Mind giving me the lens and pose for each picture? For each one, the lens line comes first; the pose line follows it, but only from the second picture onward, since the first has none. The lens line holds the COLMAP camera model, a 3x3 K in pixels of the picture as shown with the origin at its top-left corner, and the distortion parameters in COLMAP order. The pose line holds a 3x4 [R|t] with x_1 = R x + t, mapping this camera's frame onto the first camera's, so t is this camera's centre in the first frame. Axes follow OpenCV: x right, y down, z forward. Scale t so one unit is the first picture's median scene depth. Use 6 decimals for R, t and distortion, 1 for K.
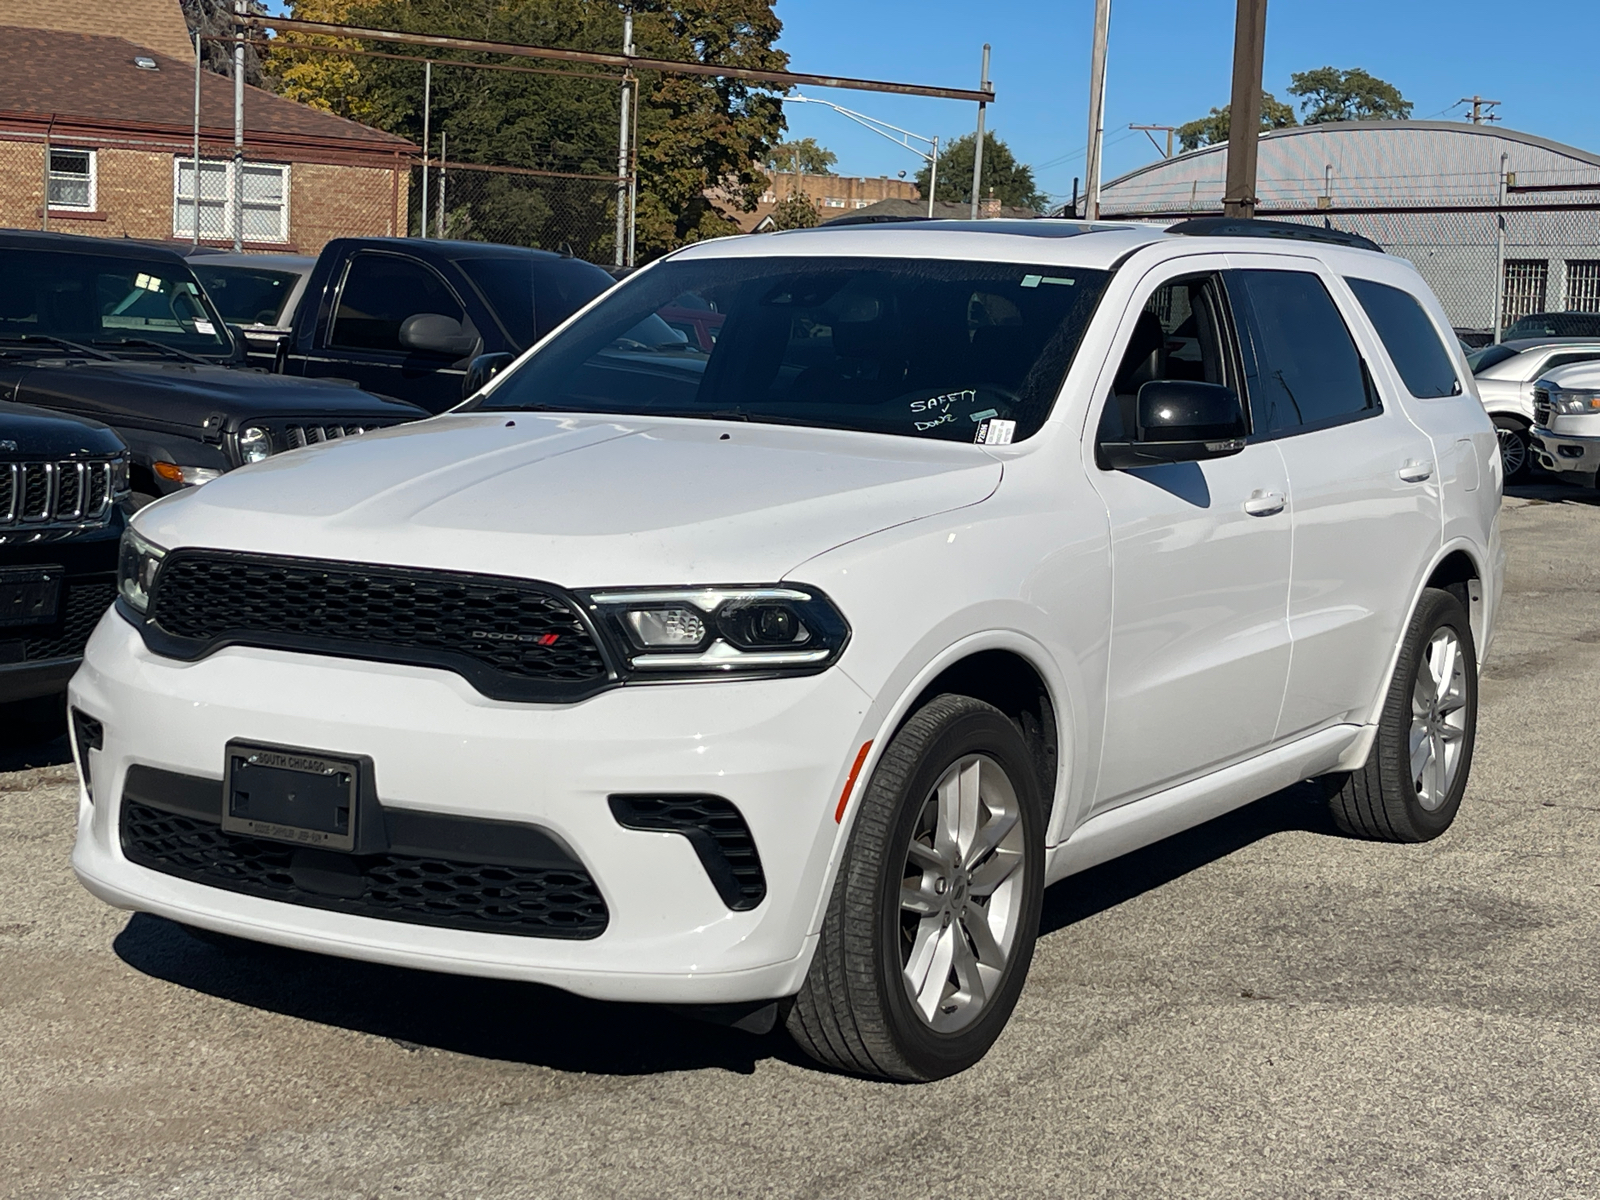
lens RADIAL K [[2501.1, 0, 821.7], [0, 2501.1, 601.8], [0, 0, 1]] dist [0.158061, -0.608789]
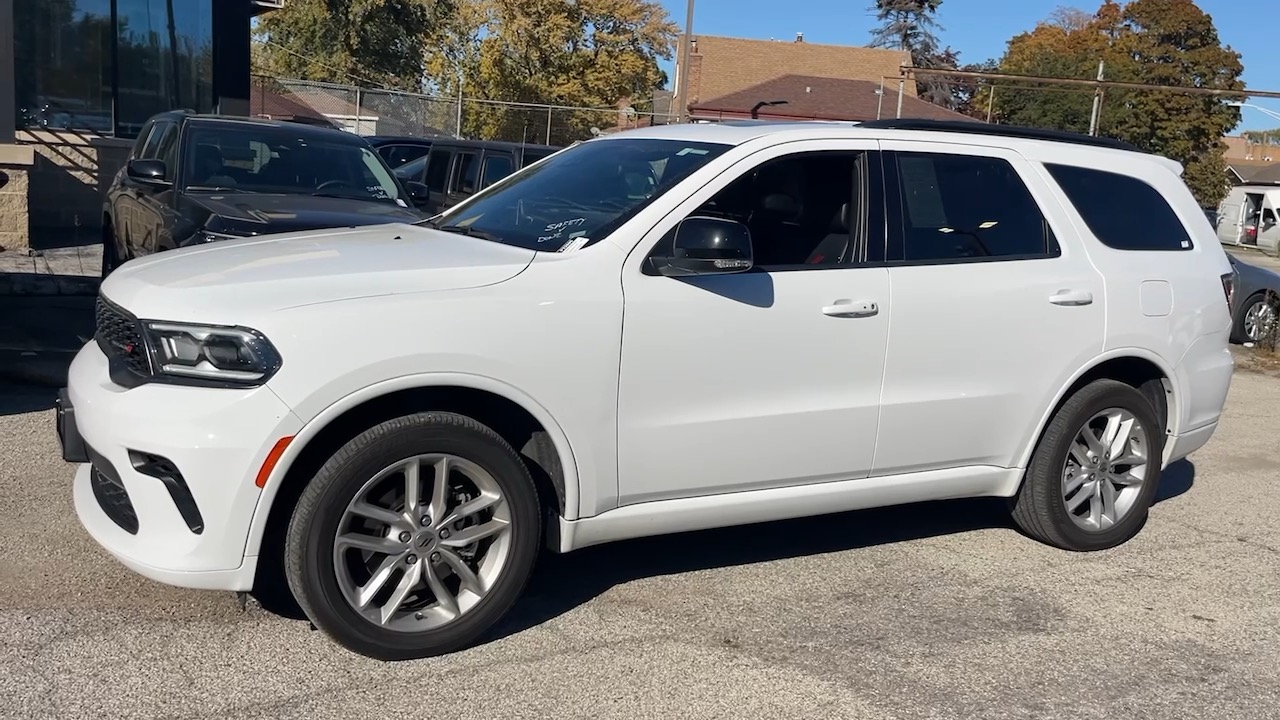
lens RADIAL K [[1088.0, 0, 640.0], [0, 1088.0, 360.0], [0, 0, 1]] dist [0.031154, -0.003396]
pose [[0.868980, 0.098701, -0.484903, 0.331163], [-0.086253, 0.995117, 0.047984, -0.025716], [0.487271, 0.000127, 0.873251, 0.336560]]
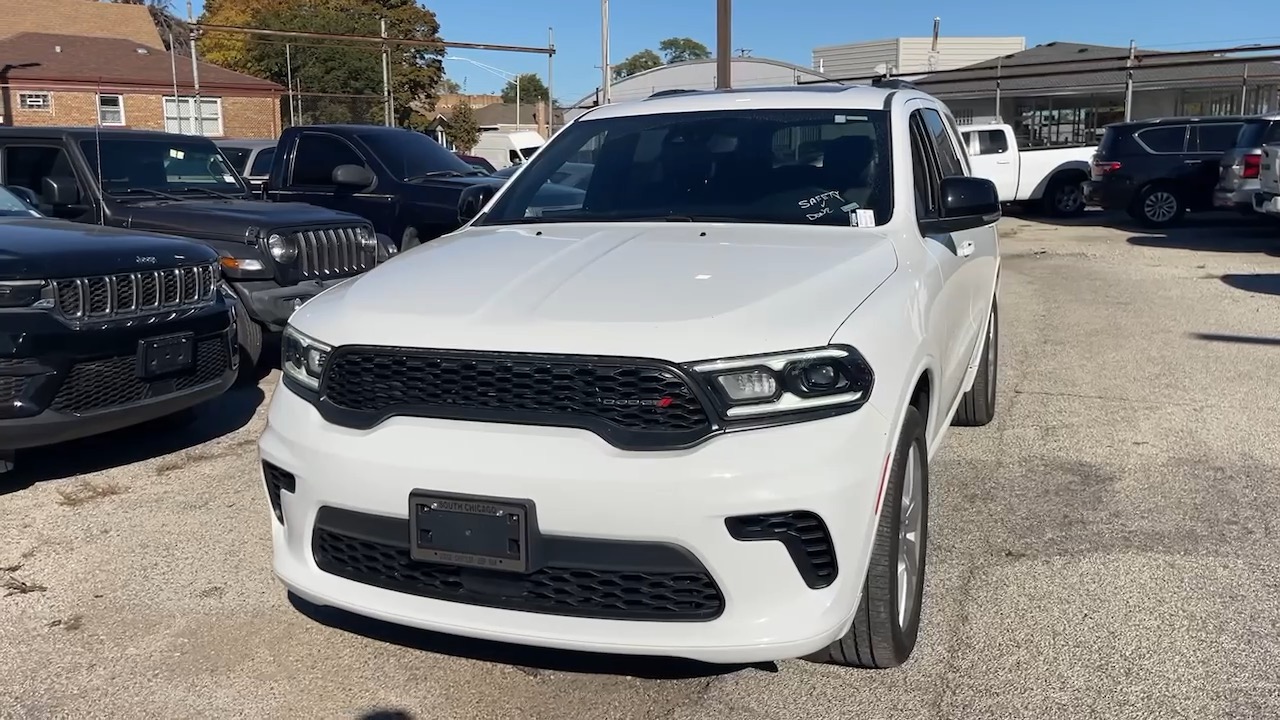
lens RADIAL K [[1089.3, 0, 639.1], [0, 1089.3, 359.4], [0, 0, 1]] dist [0.028302, 0.001879]
pose [[0.986185, -0.081728, 0.144079, -0.127385], [0.070906, 0.994372, 0.078721, -0.033647], [-0.149702, -0.067418, 0.986430, 0.274692]]
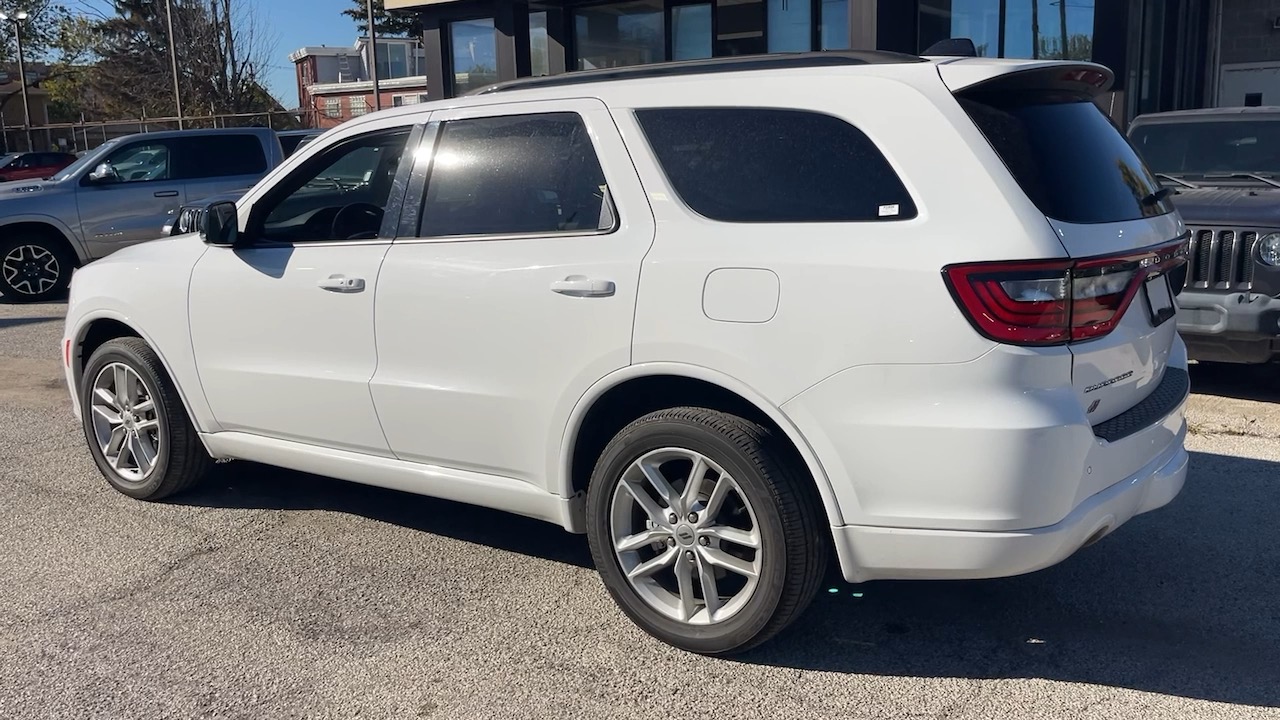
lens RADIAL K [[1091.8, 0, 635.8], [0, 1091.8, 358.0], [0, 0, 1]] dist [0.030049, -0.003343]
pose [[-0.034791, 0.143801, -0.988995, 0.720727], [-0.088699, 0.985244, 0.146376, -0.093645], [0.995451, 0.092816, -0.021522, 1.045006]]
